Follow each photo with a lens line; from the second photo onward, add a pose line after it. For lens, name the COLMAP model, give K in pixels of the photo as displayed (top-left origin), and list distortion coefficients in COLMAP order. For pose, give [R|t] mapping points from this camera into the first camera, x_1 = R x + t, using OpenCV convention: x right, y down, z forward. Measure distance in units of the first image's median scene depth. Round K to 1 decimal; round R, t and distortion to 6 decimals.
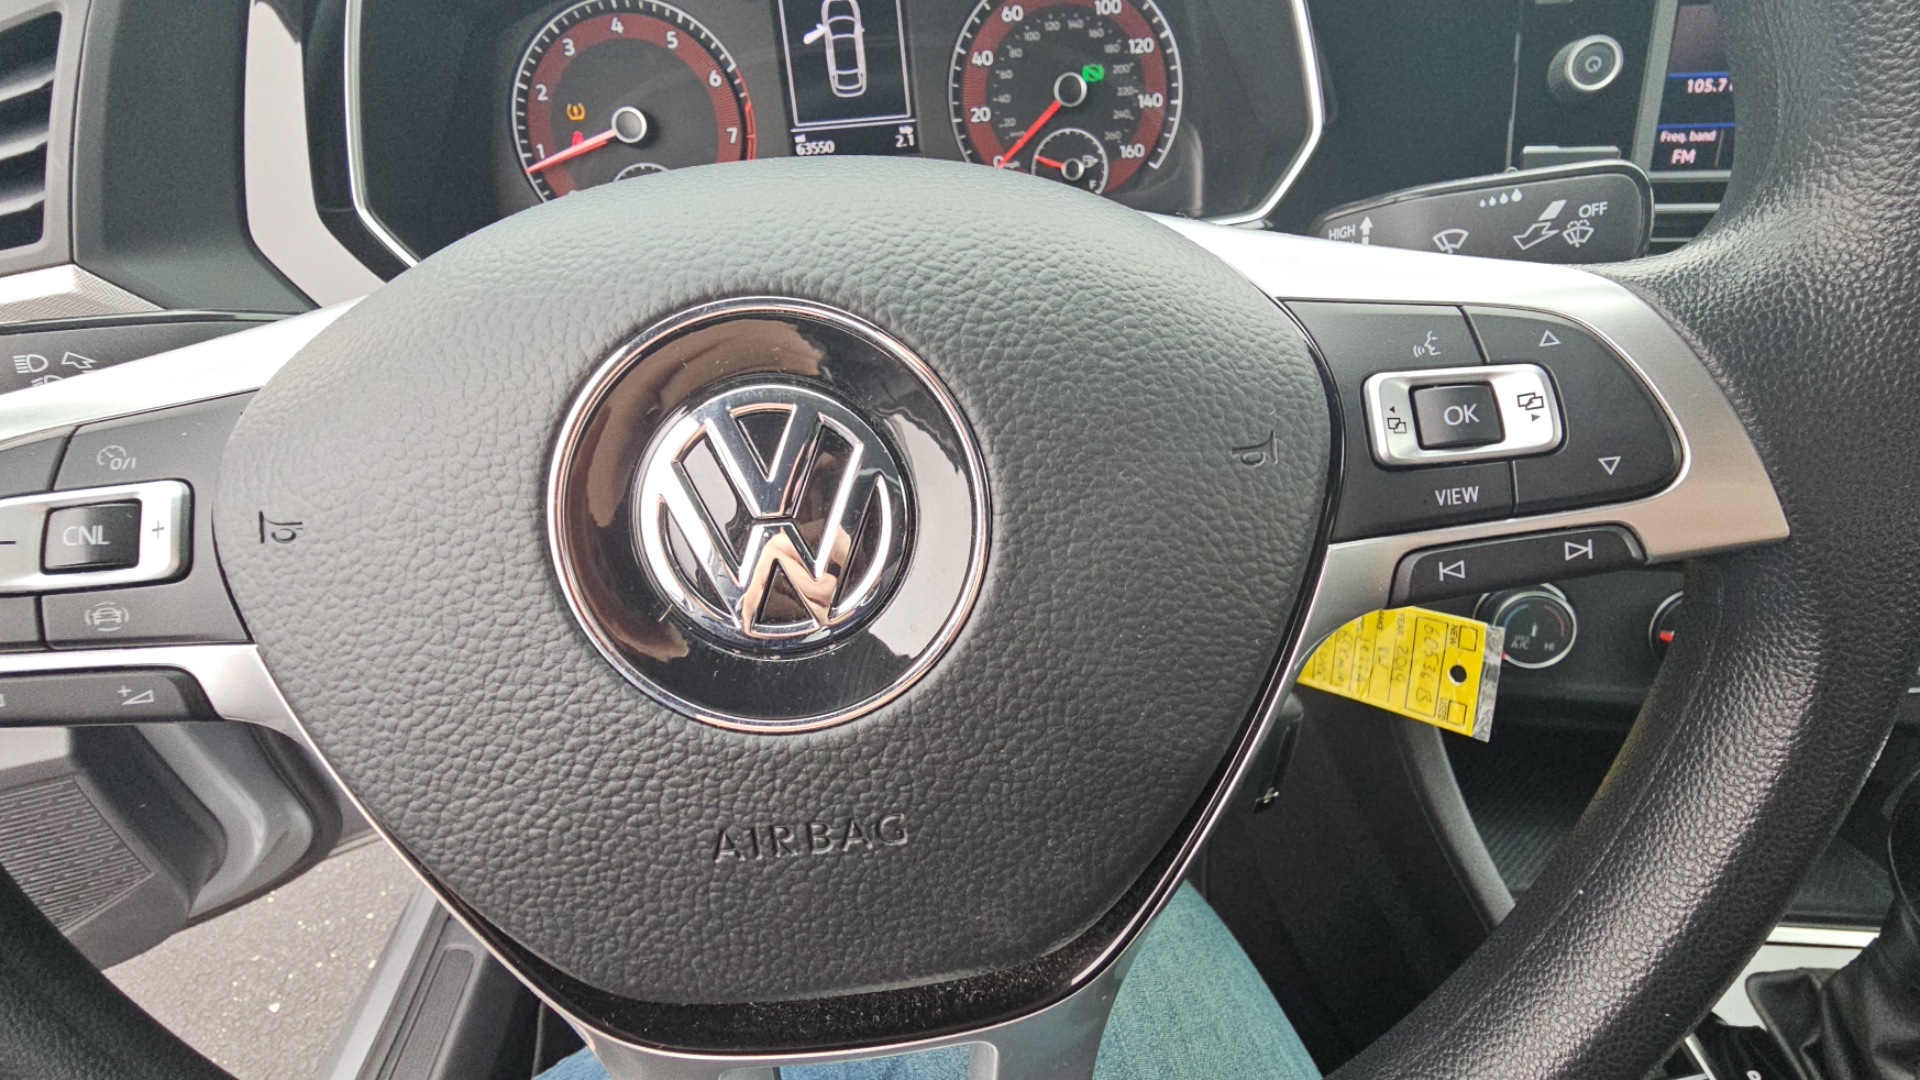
lens RADIAL K [[859.4, 0, 978.1], [0, 859.4, 544.2], [0, 0, 1]] dist [0.007272, -0.006796]
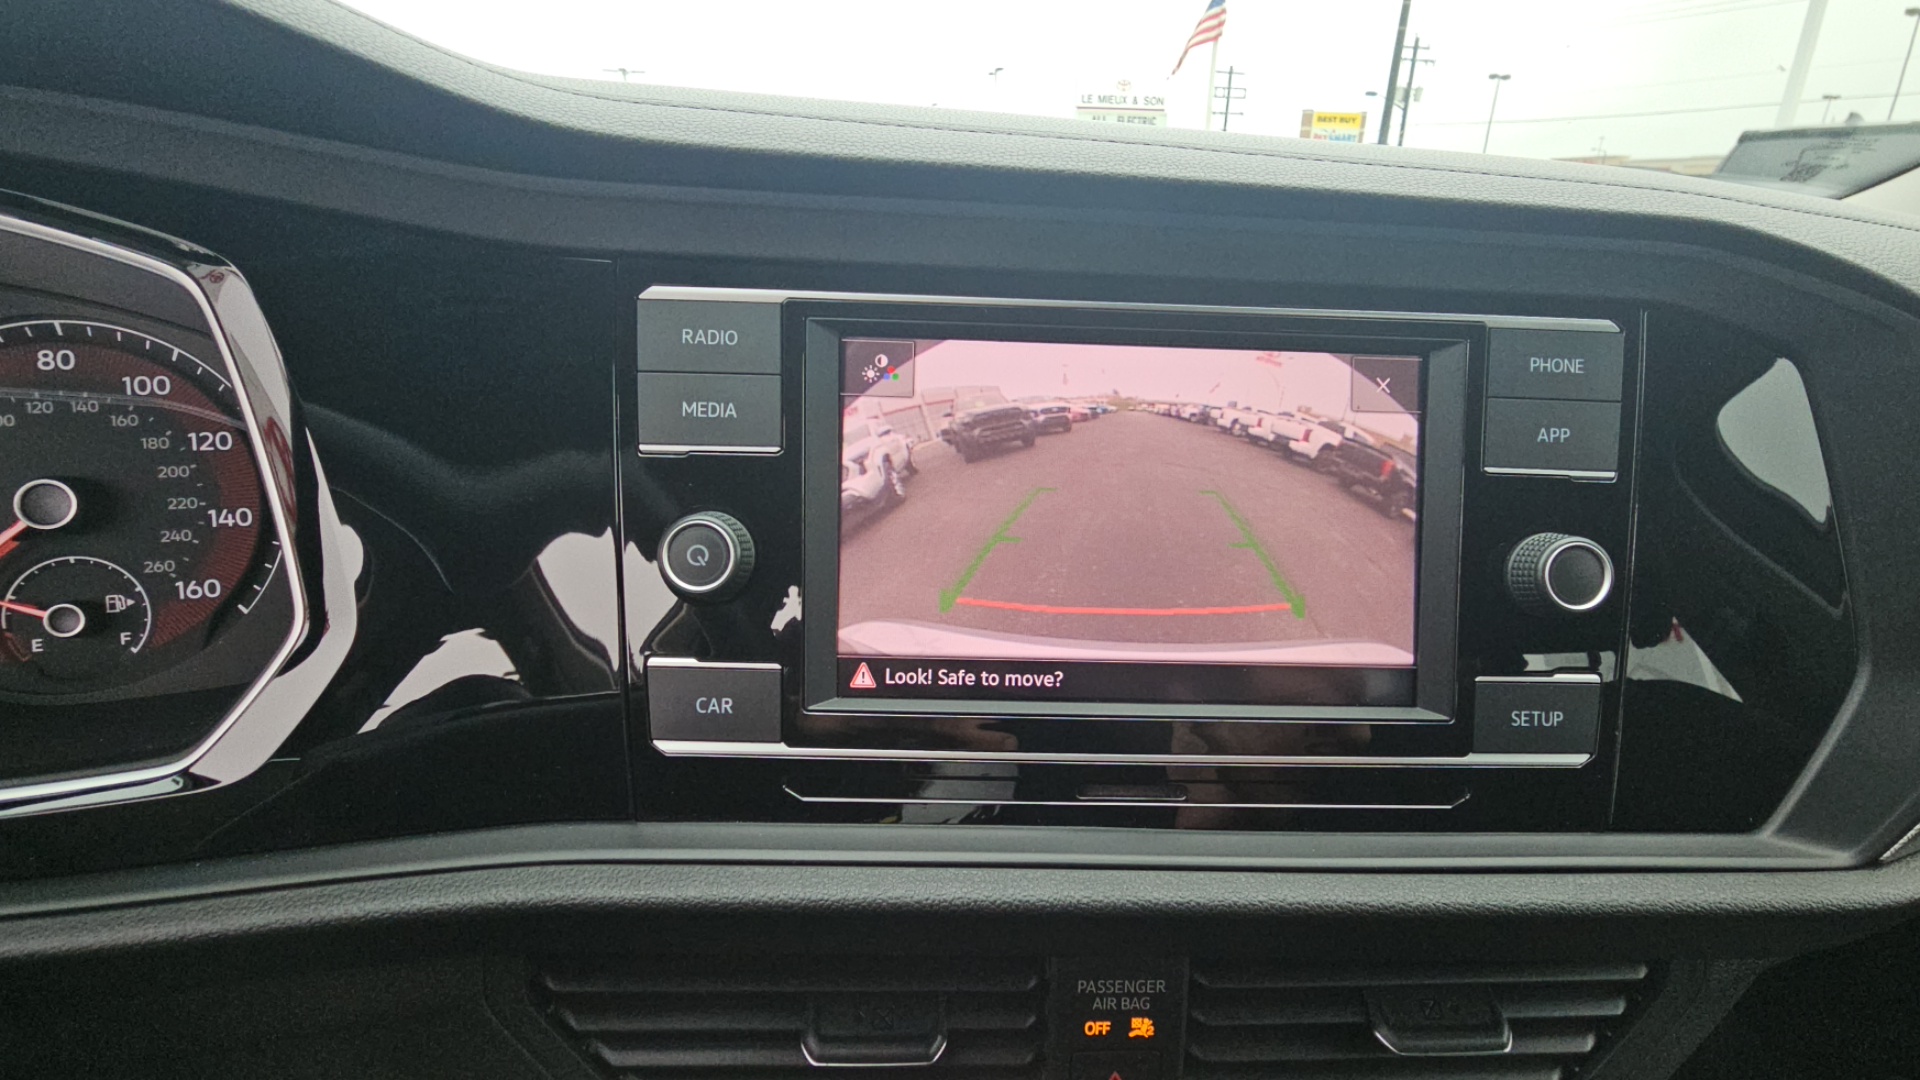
lens RADIAL K [[859.4, 0, 986.3], [0, 859.4, 549.7], [0, 0, 1]] dist [0.007272, -0.006796]
pose [[0.972517, 0.019338, 0.232027, 0.621757], [0.043030, 0.964451, -0.260734, -0.307970], [-0.228821, 0.263553, 0.937113, 0.278071]]
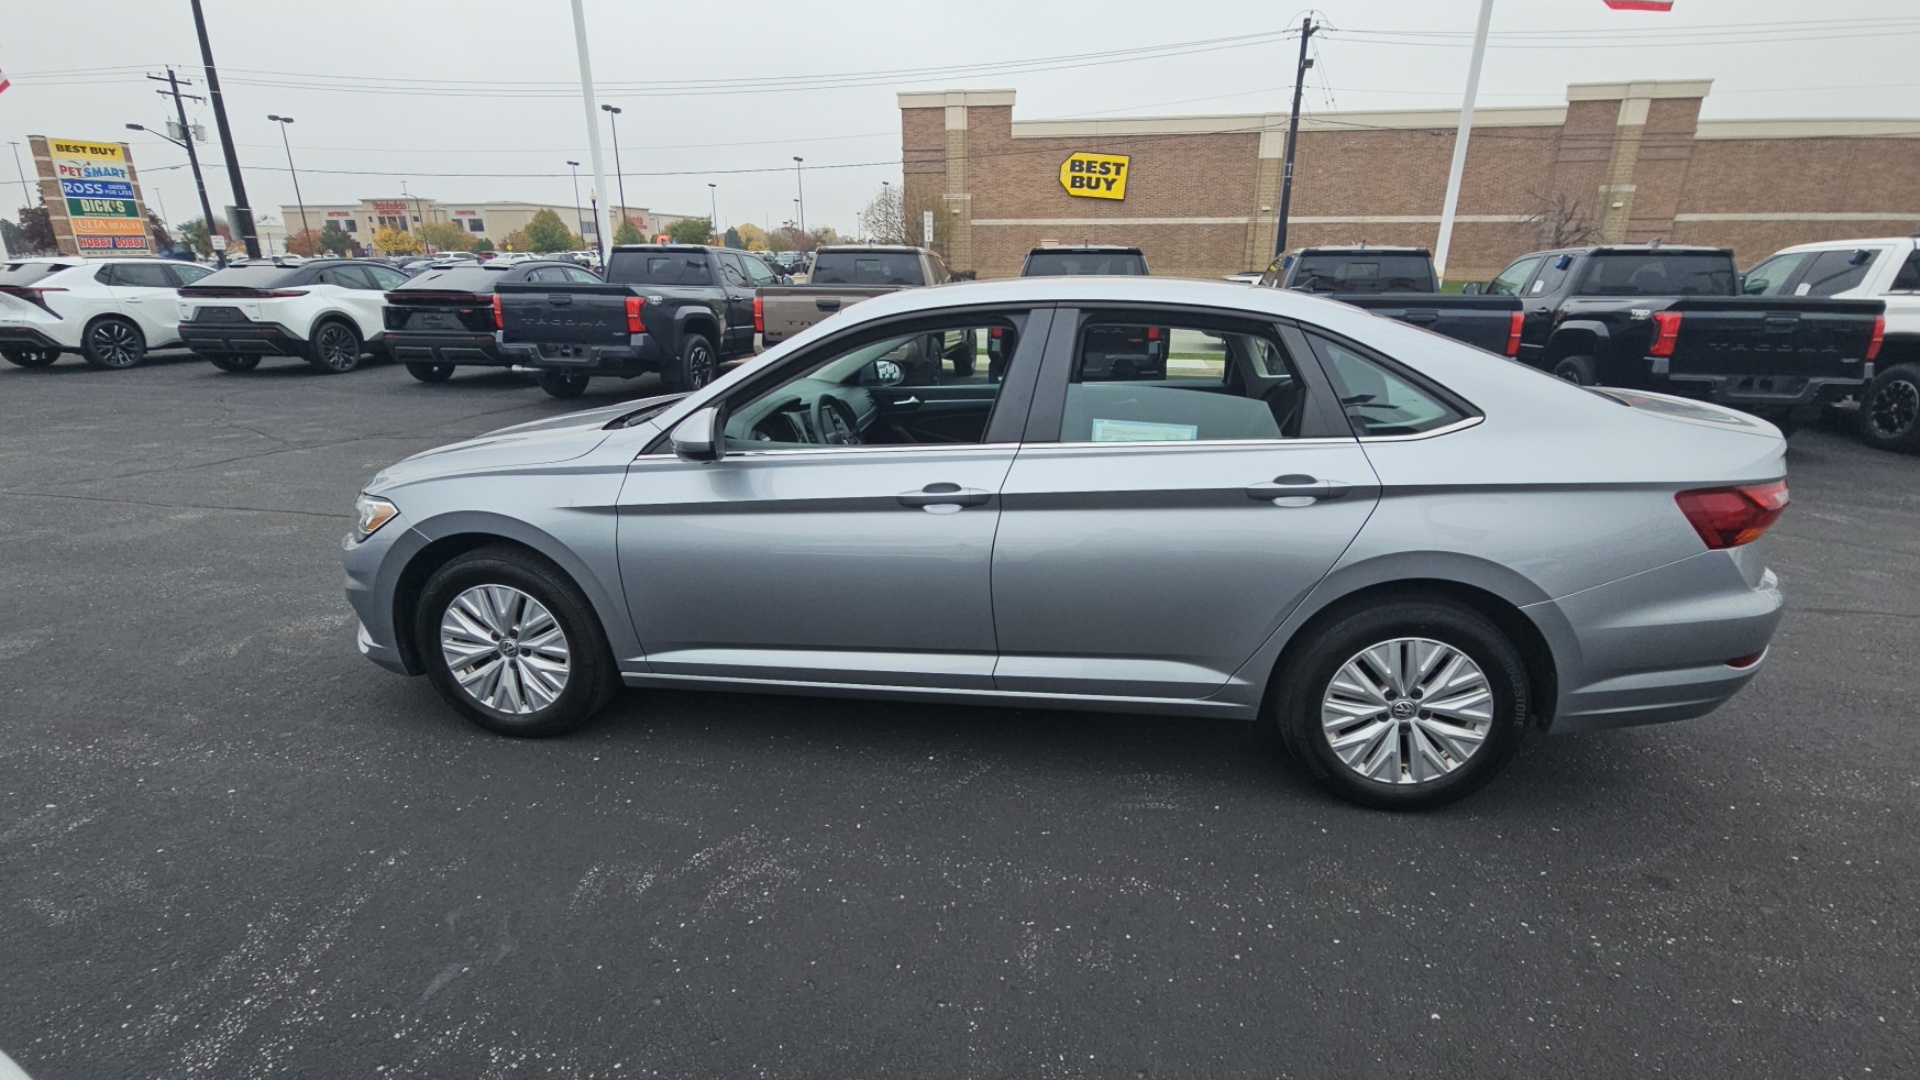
lens RADIAL K [[859.4, 0, 980.4], [0, 859.4, 545.9], [0, 0, 1]] dist [0.007272, -0.006796]
pose [[0.222043, -0.225120, 0.948693, -7.386037], [0.562876, 0.824075, 0.063807, 0.919661], [-0.796158, 0.519829, 0.309694, -2.587311]]
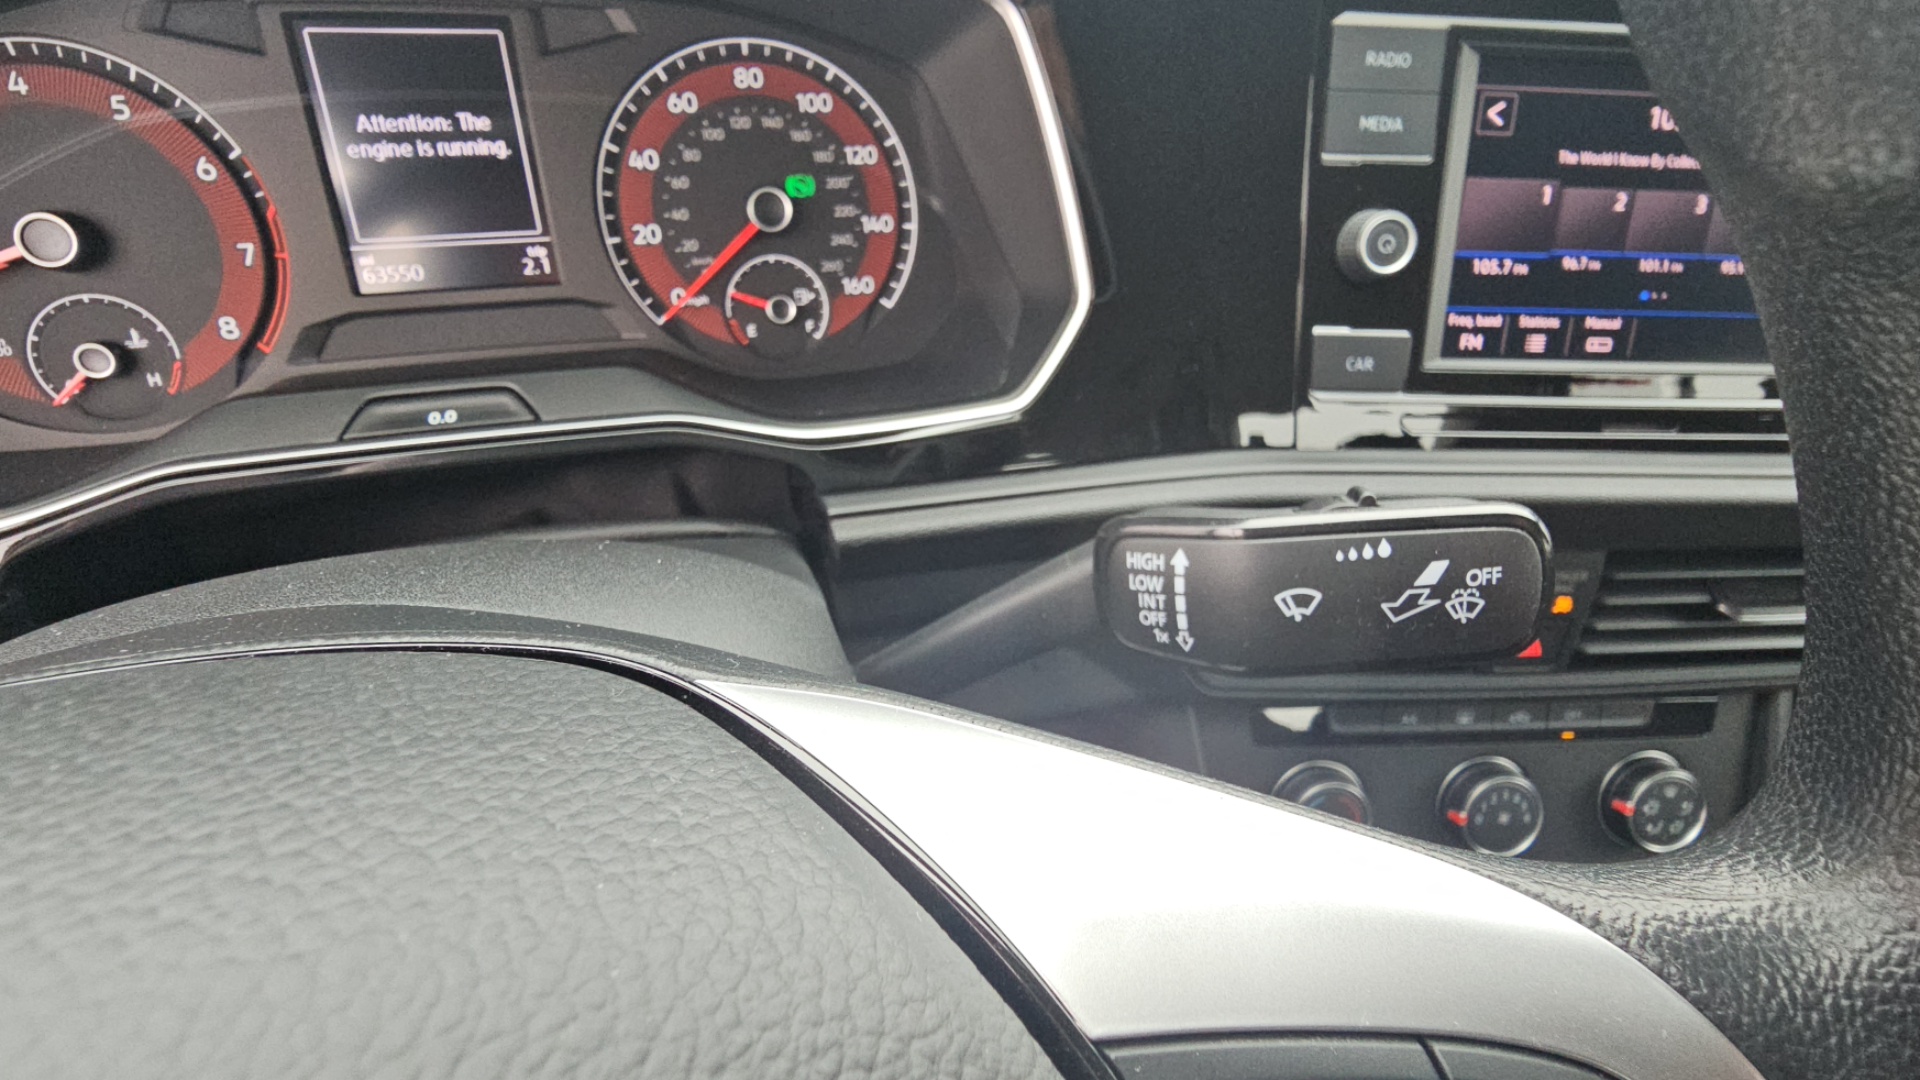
lens RADIAL K [[859.4, 0, 977.9], [0, 859.4, 546.9], [0, 0, 1]] dist [0.007272, -0.006796]
pose [[0.965556, -0.055069, 0.254299, 0.075286], [0.054153, 0.998476, 0.010608, -0.231802], [-0.254496, 0.003528, 0.967067, 0.226617]]
